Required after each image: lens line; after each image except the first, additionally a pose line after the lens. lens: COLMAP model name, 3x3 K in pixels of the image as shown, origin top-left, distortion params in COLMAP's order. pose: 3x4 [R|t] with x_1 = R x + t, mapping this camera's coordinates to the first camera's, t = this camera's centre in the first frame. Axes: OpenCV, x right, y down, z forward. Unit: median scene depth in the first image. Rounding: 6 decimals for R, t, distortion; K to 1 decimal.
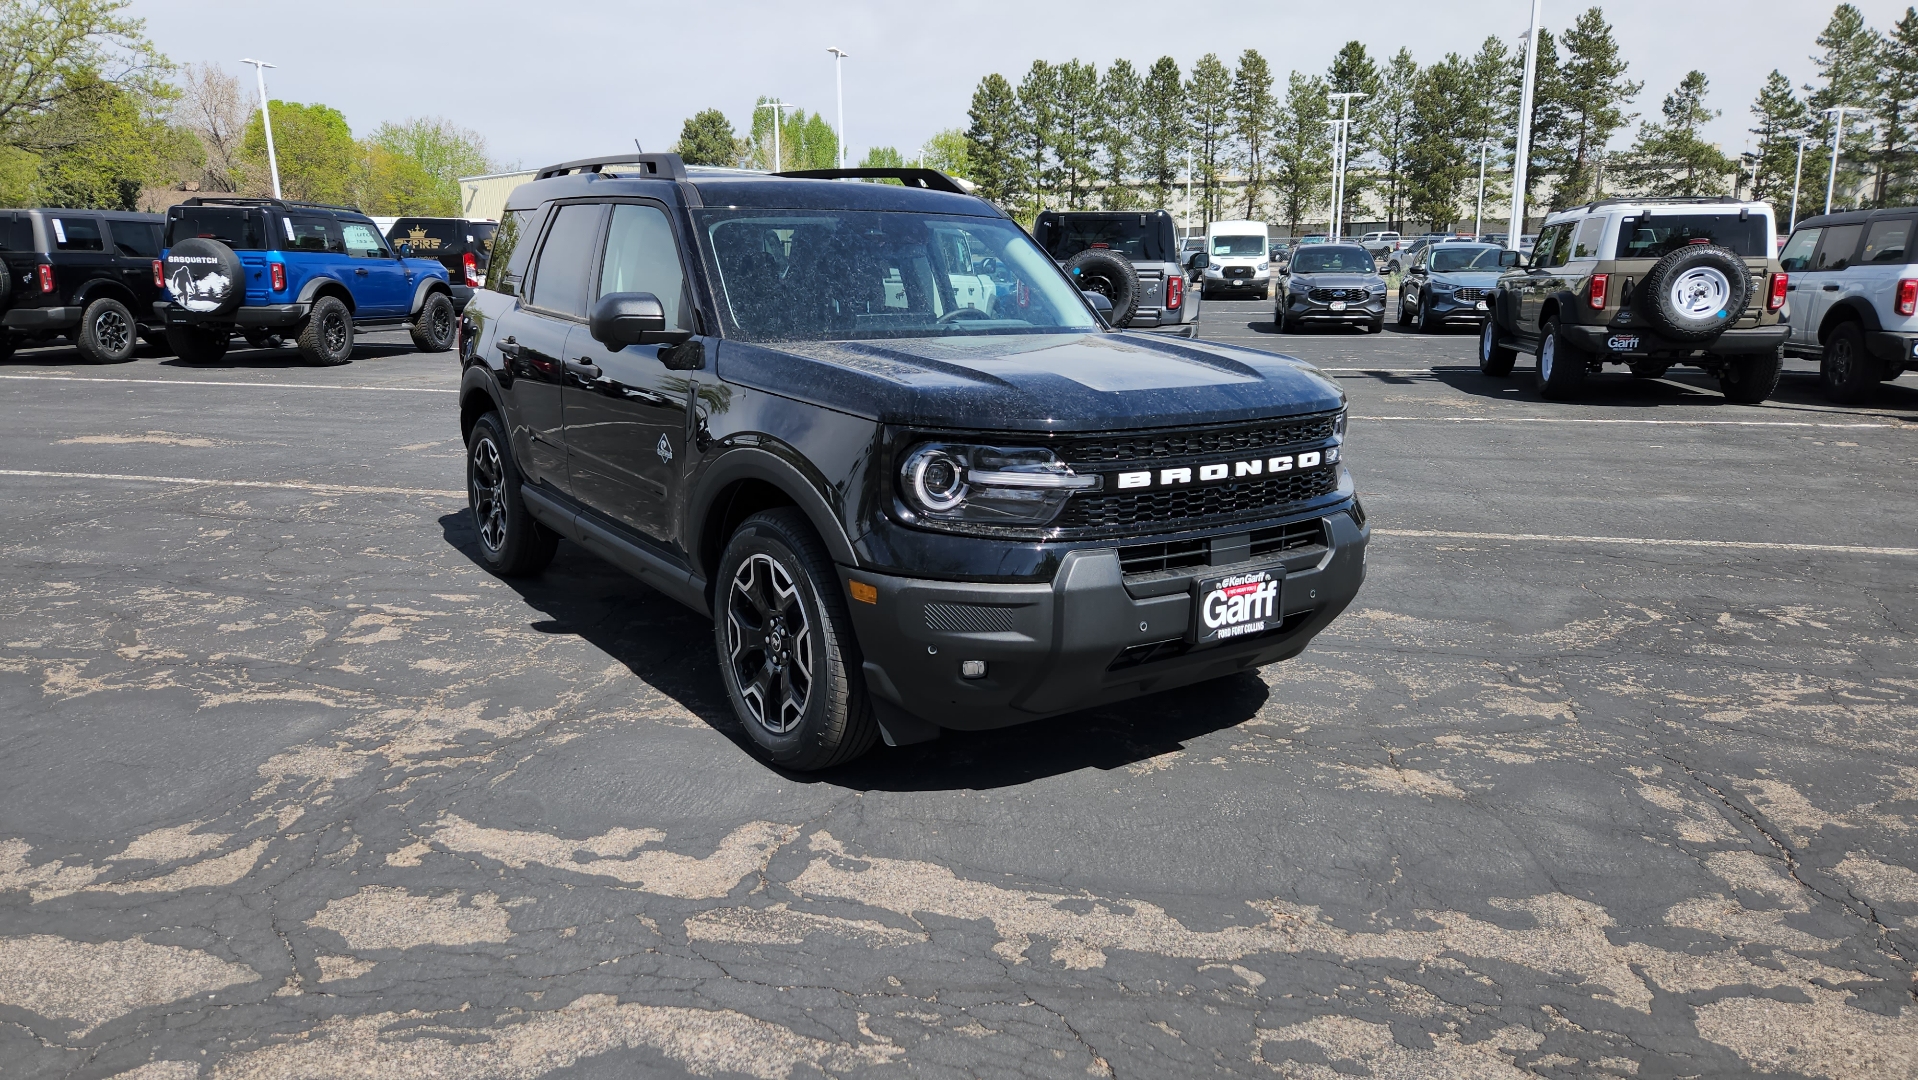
lens RADIAL K [[1284.5, 0, 928.8], [0, 1284.5, 550.6], [0, 0, 1]] dist [0.063120, -0.046496]
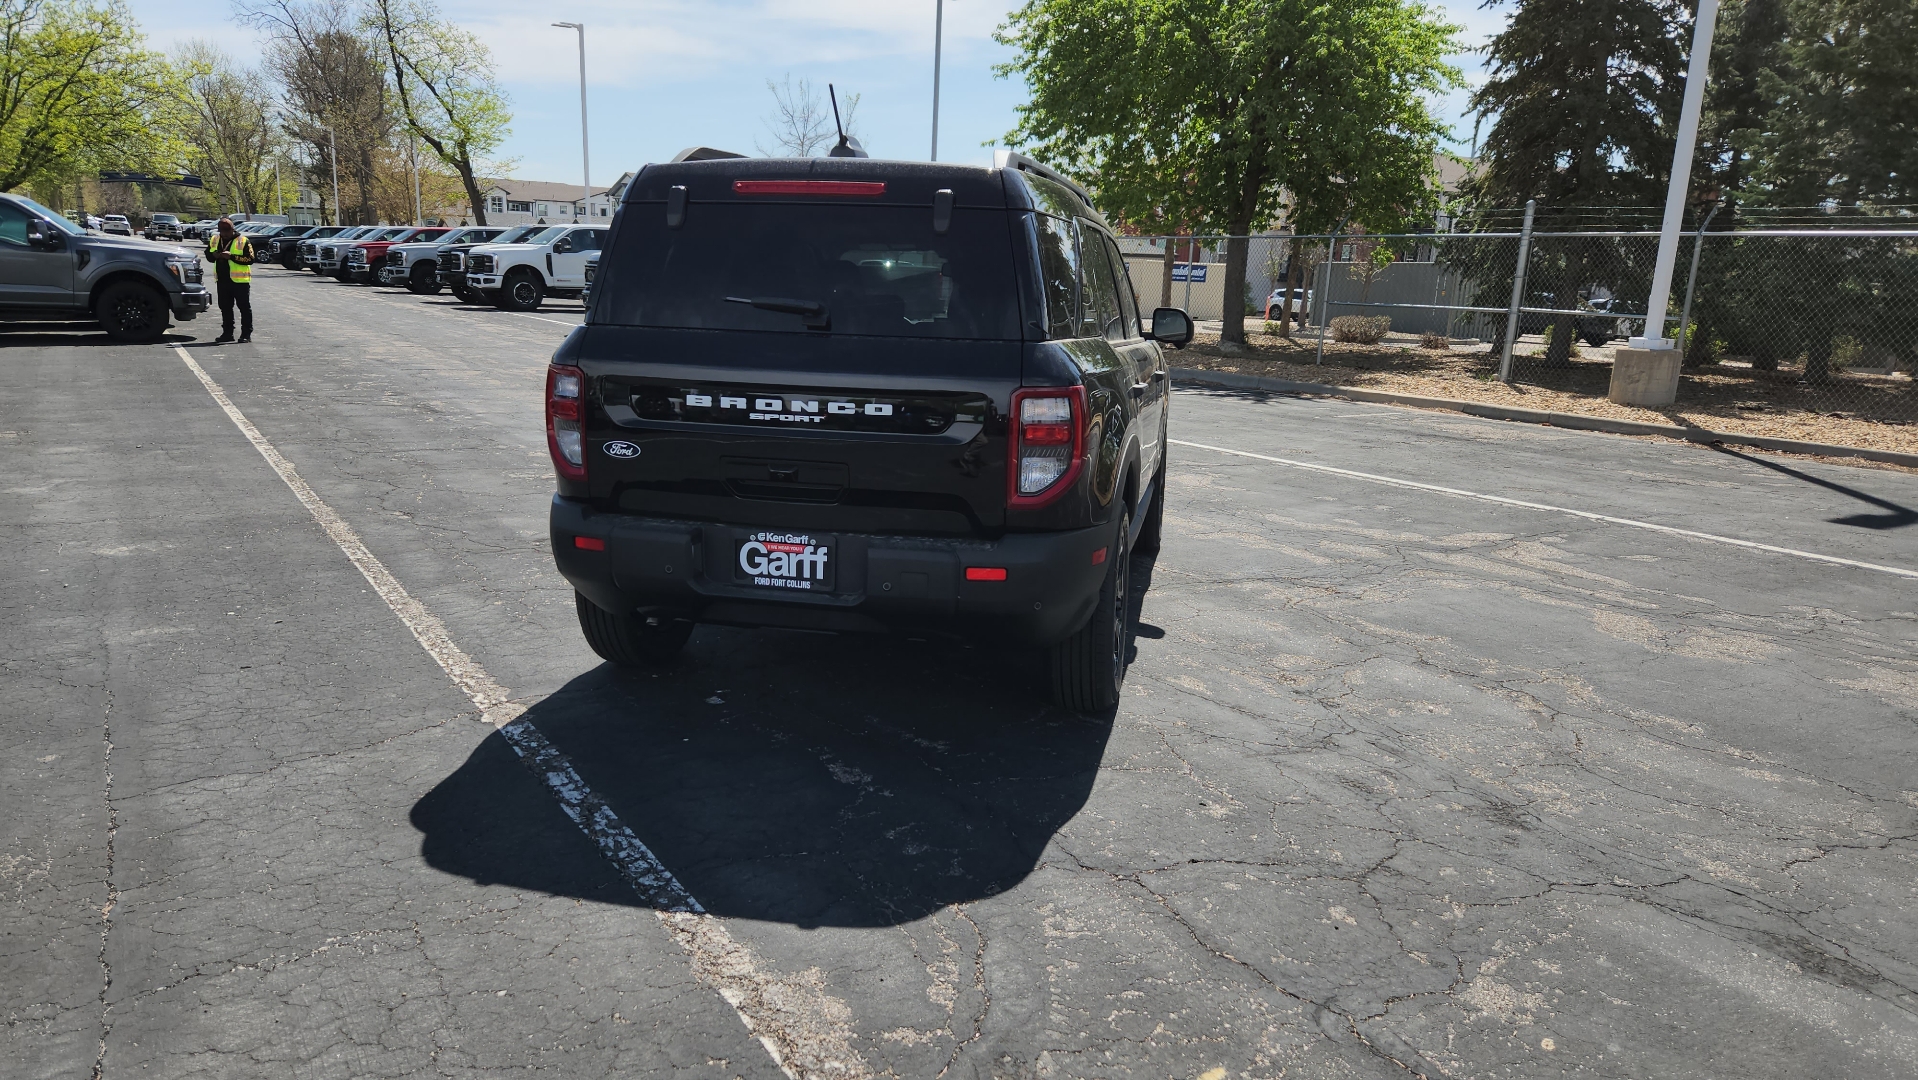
lens RADIAL K [[1284.3, 0, 923.5], [0, 1284.3, 559.9], [0, 0, 1]] dist [0.069865, -0.056486]
pose [[-0.679789, -0.184774, 0.709750, -1.183219], [0.129834, 0.922139, 0.364420, -0.530143], [-0.721824, 0.339878, -0.602871, 2.285044]]
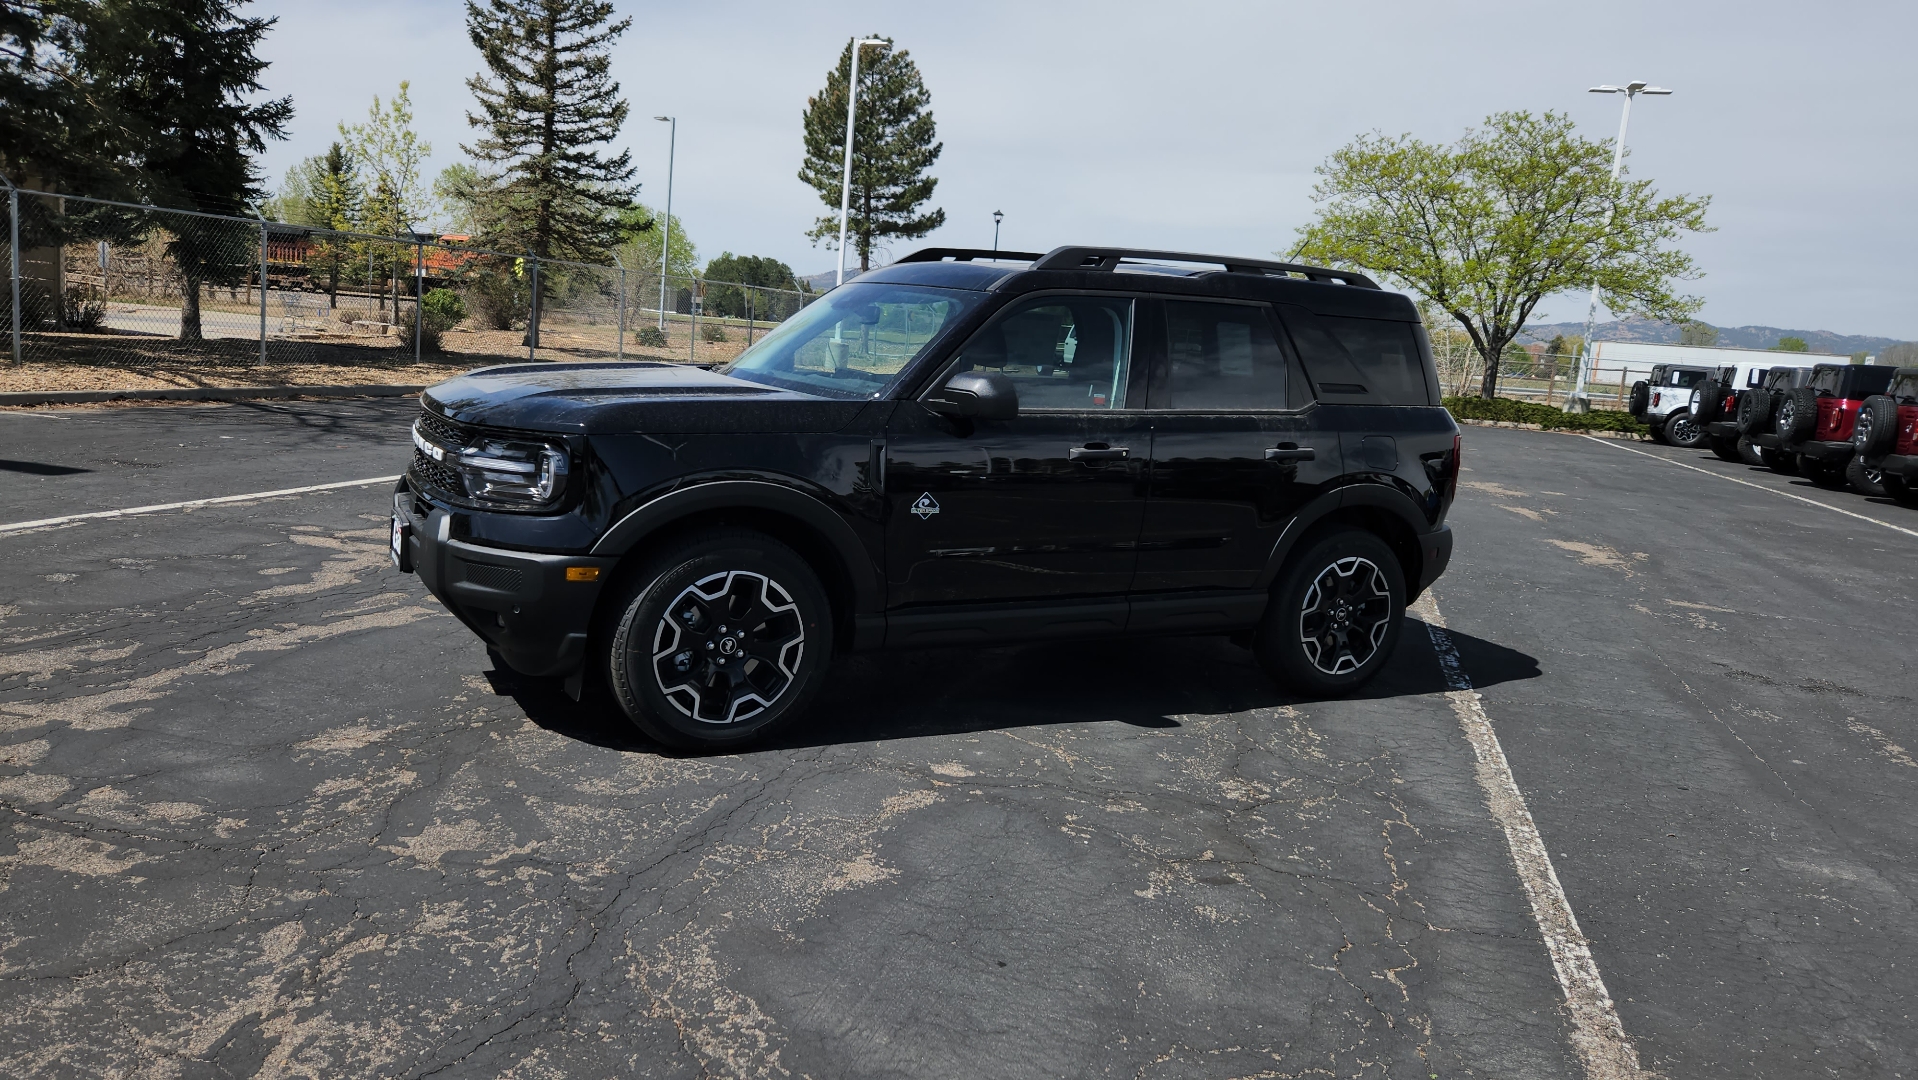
lens RADIAL K [[1284.5, 0, 931.0], [0, 1284.5, 512.0], [0, 0, 1]] dist [0.068612, -0.055890]
pose [[-0.107390, 0.131570, -0.985473, 1.298053], [-0.299749, 0.940798, 0.158270, -0.313165], [0.947955, 0.312391, -0.061595, 1.380010]]
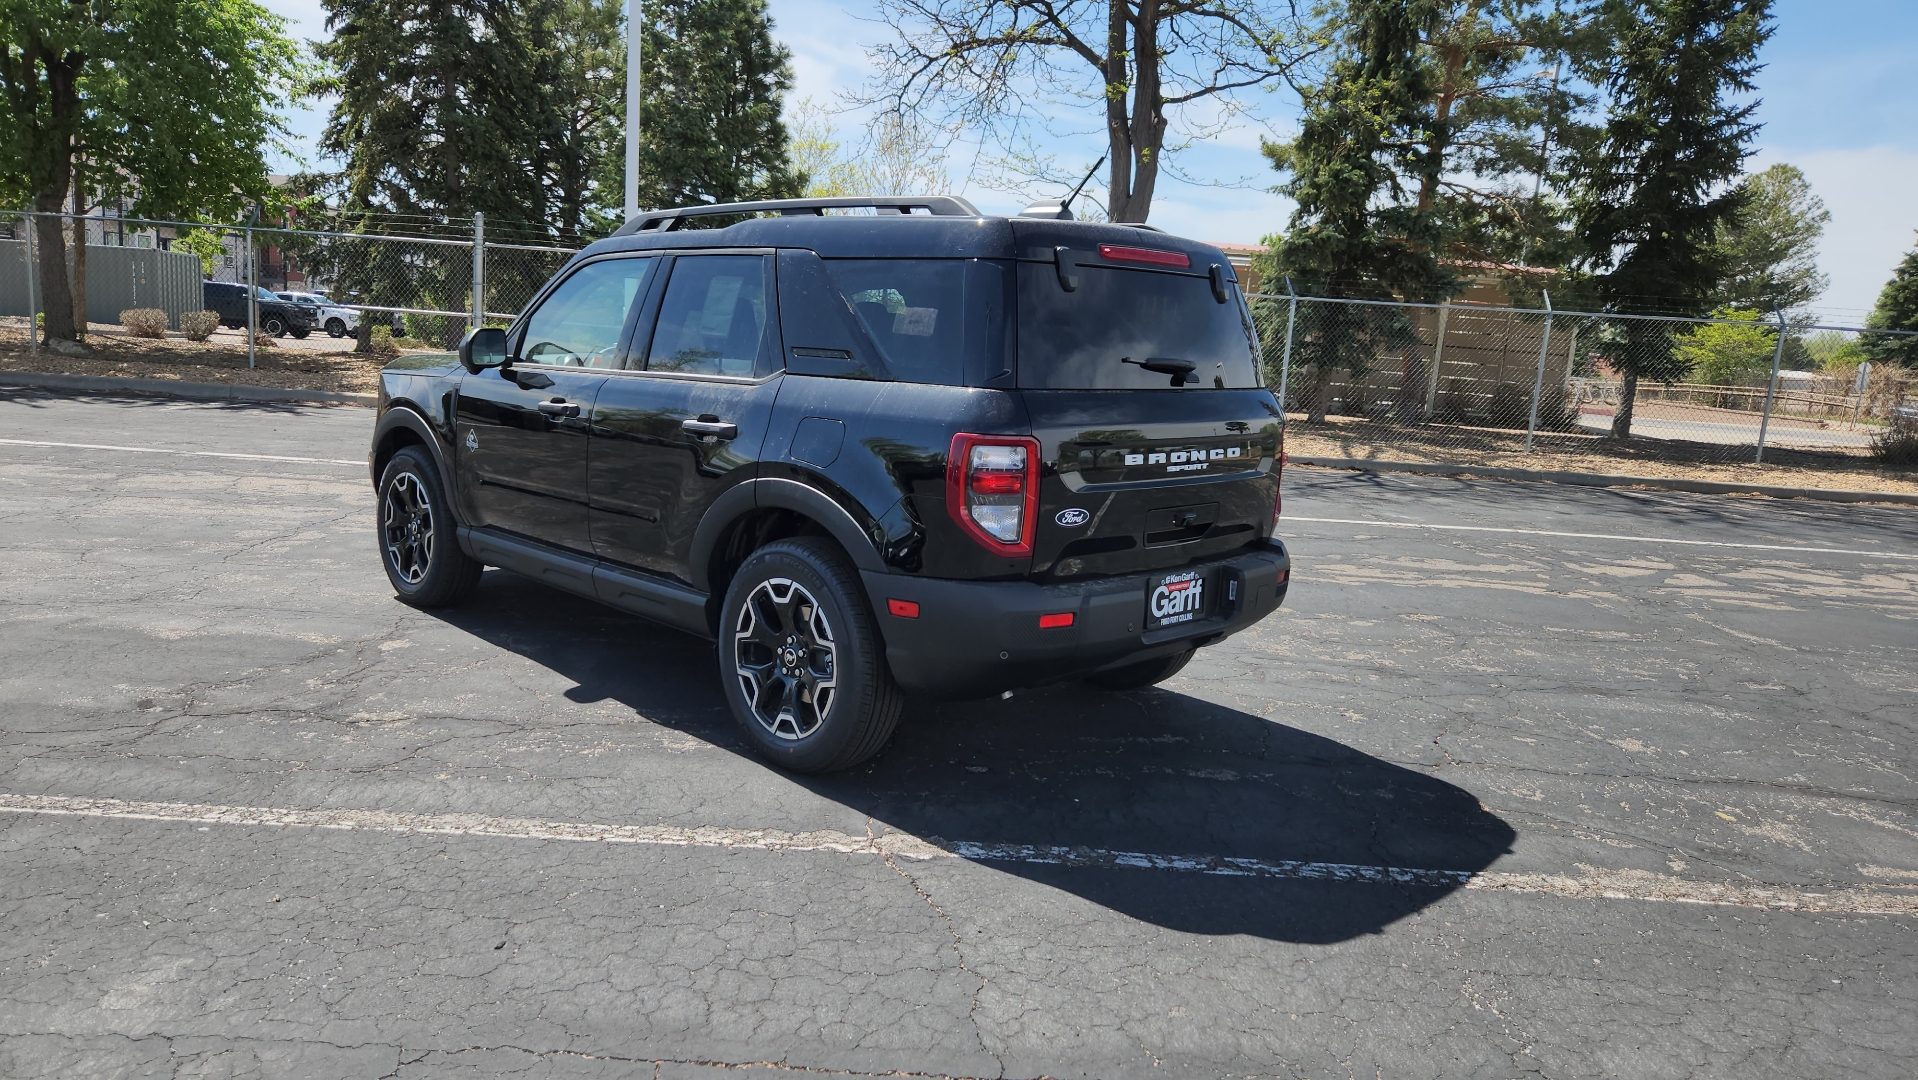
lens RADIAL K [[1284.3, 0, 929.9], [0, 1284.3, 536.3], [0, 0, 1]] dist [0.069865, -0.056486]
pose [[-0.981597, -0.030140, -0.188571, -0.036239], [-0.100129, 0.922072, 0.373842, -0.609885], [0.162609, 0.385844, -0.908121, 2.677786]]
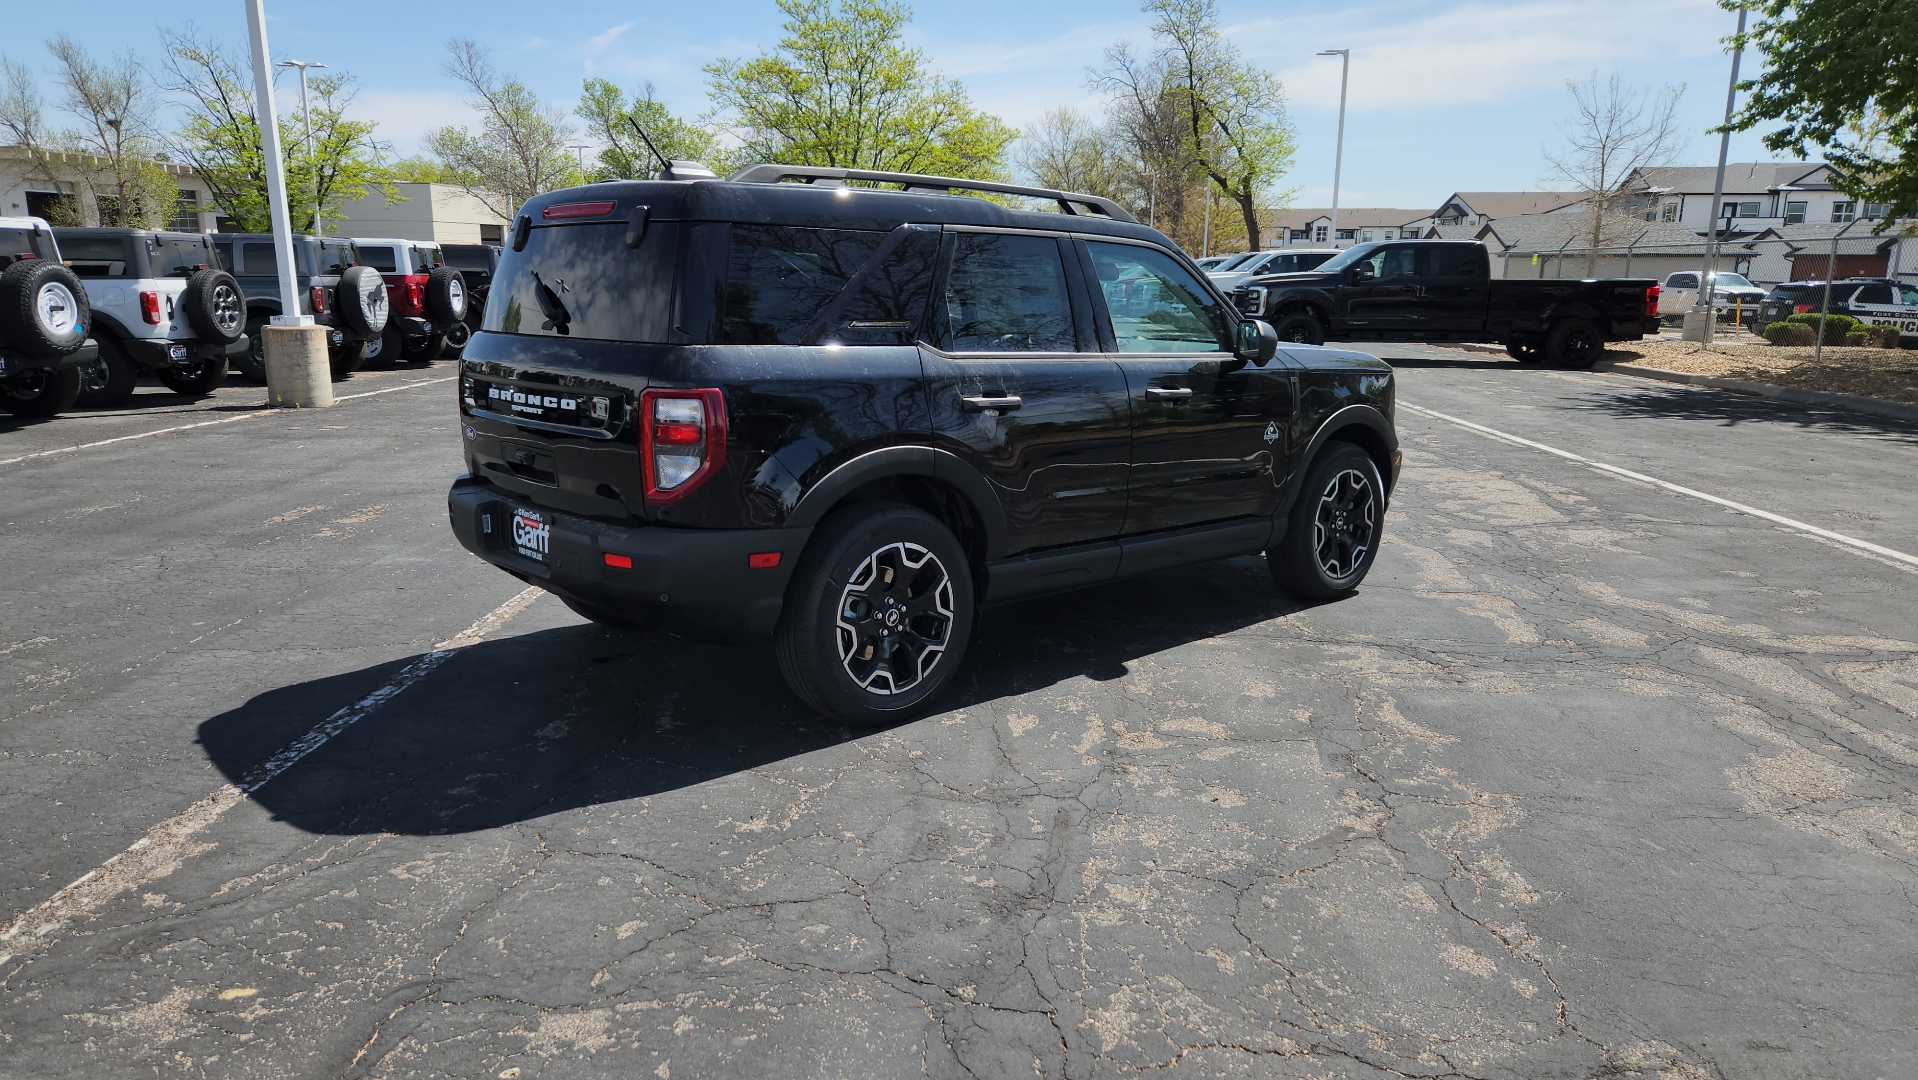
lens RADIAL K [[1283.6, 0, 921.9], [0, 1283.6, 548.3], [0, 0, 1]] dist [0.068433, -0.056416]
pose [[-0.133003, -0.206384, 0.969389, -1.549379], [0.209863, 0.950037, 0.231058, -0.367289], [-0.968642, 0.234170, -0.083046, 1.552876]]
